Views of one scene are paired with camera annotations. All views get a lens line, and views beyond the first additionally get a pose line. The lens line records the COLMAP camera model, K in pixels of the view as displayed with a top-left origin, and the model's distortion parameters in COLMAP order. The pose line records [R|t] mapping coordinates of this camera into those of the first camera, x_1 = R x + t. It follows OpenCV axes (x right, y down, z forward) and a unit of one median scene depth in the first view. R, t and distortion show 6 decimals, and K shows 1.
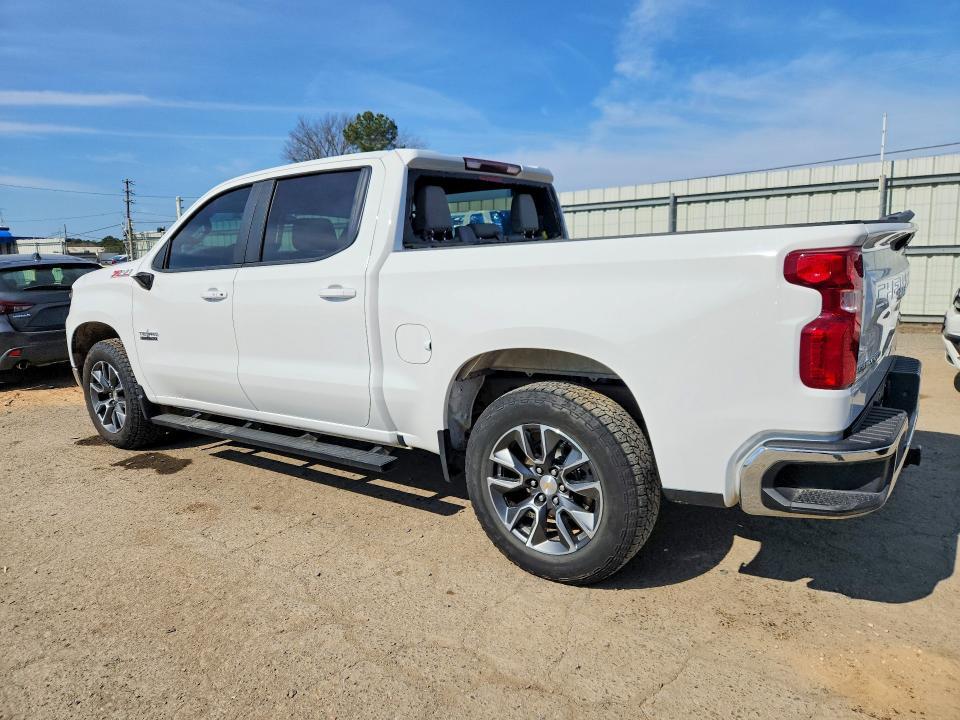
lens RADIAL K [[656.9, 0, 481.0], [0, 656.9, 358.1], [0, 0, 1]] dist [0.029254, -0.007798]
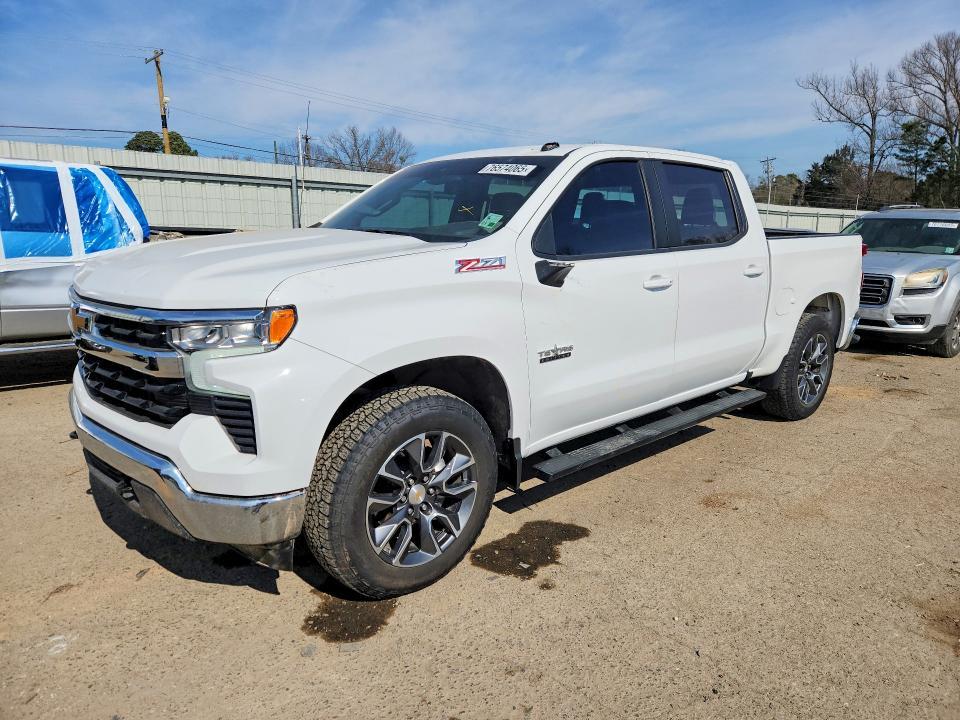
lens RADIAL K [[656.9, 0, 476.4], [0, 656.9, 355.9], [0, 0, 1]] dist [0.029254, -0.007798]
pose [[0.196220, -0.156378, 0.968010, -1.378084], [0.137429, 0.981843, 0.130755, -0.154180], [-0.970882, 0.107376, 0.214148, 1.098652]]
